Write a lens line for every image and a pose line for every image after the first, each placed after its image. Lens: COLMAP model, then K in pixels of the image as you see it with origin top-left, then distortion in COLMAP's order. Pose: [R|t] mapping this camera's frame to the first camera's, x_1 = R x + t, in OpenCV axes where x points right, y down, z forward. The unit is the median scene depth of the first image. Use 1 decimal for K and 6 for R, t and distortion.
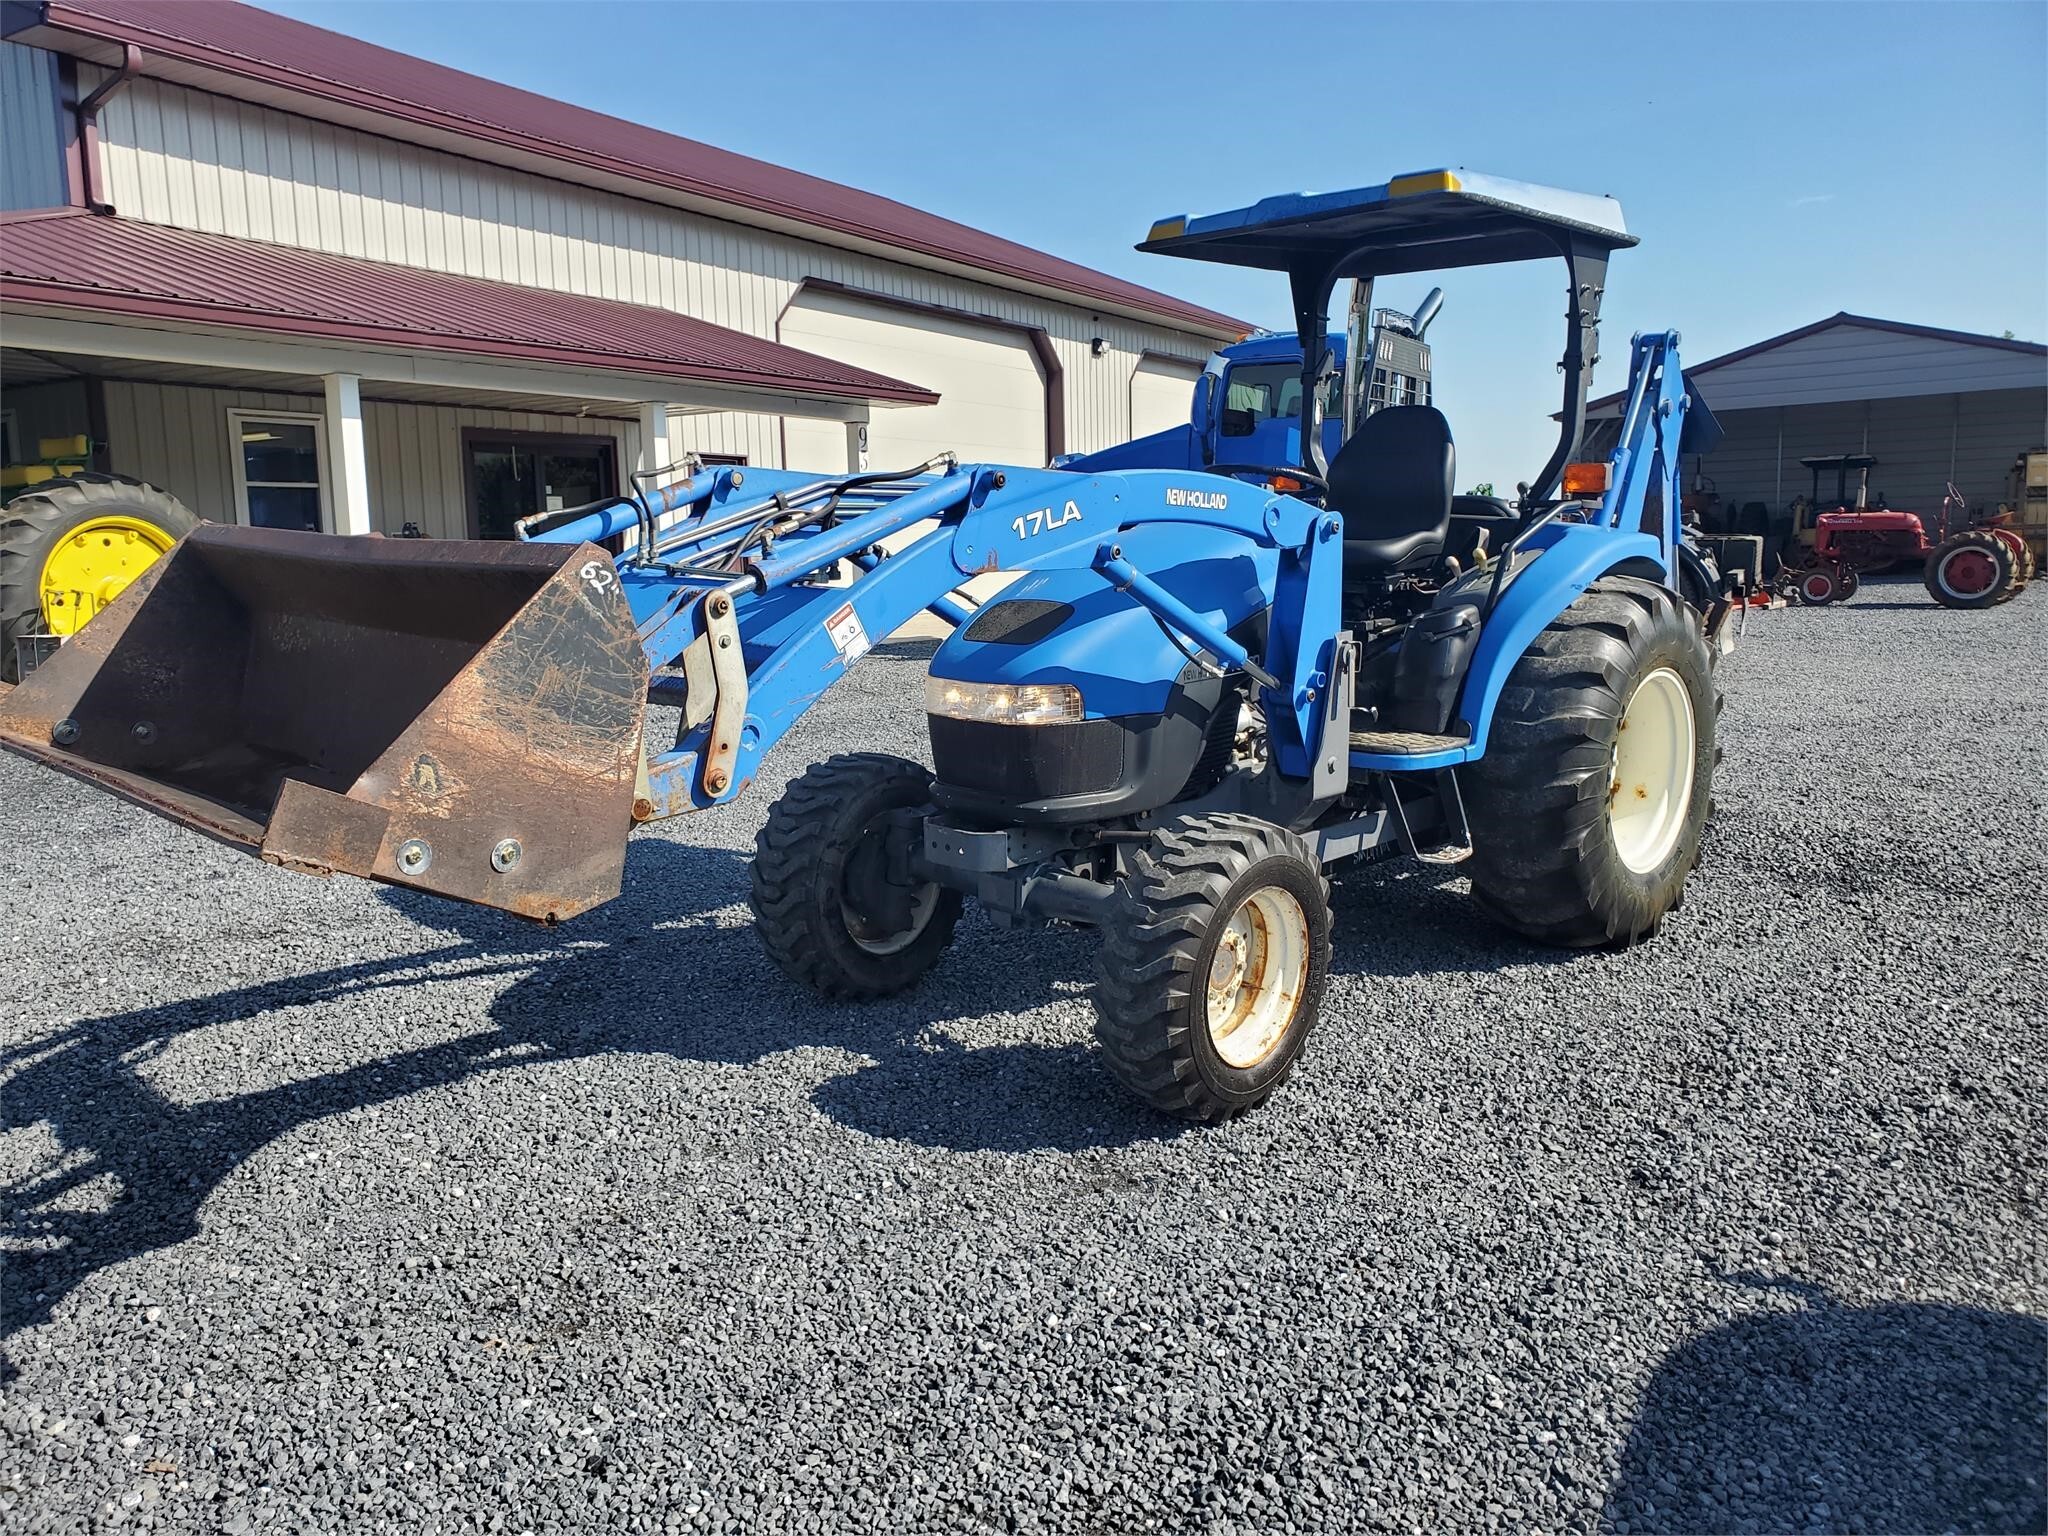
lens RADIAL K [[1558.4, 0, 1024.0], [0, 1558.4, 768.0], [0, 0, 1]] dist [-0.002791, -0.114982]
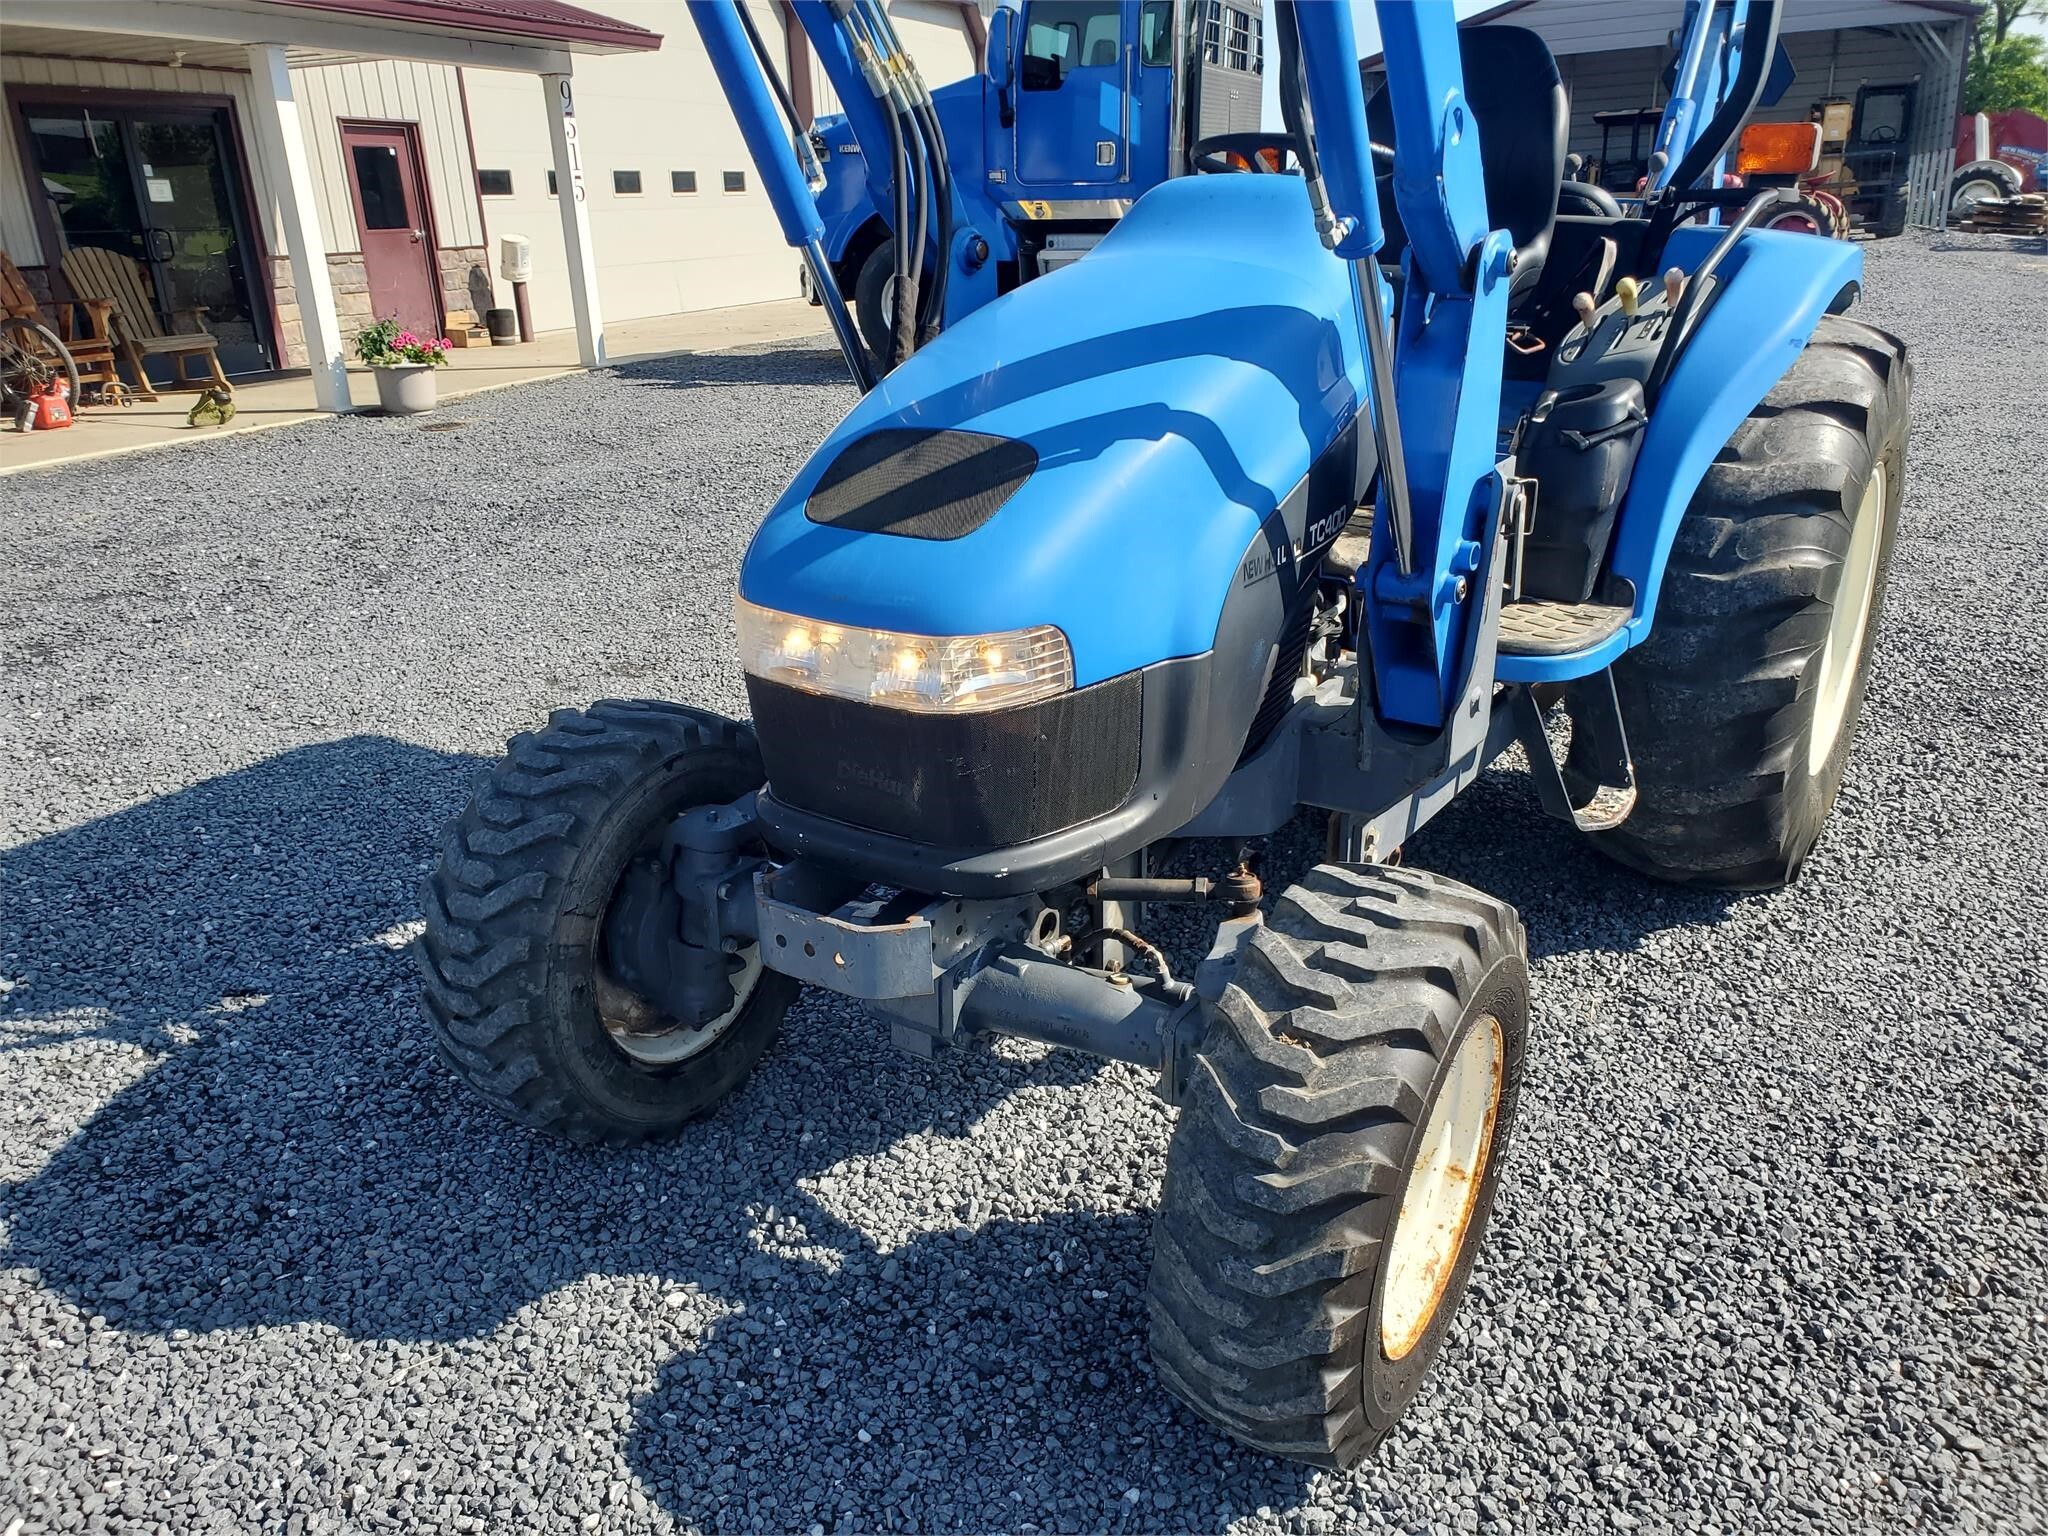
lens RADIAL K [[1526.9, 0, 1024.0], [0, 1526.9, 768.0], [0, 0, 1]] dist [-0.010596, -0.005848]
pose [[0.986136, -0.068479, 0.151149, -0.043657], [0.036157, 0.977664, 0.207039, -0.089493], [-0.161951, -0.198703, 0.966586, 0.446797]]
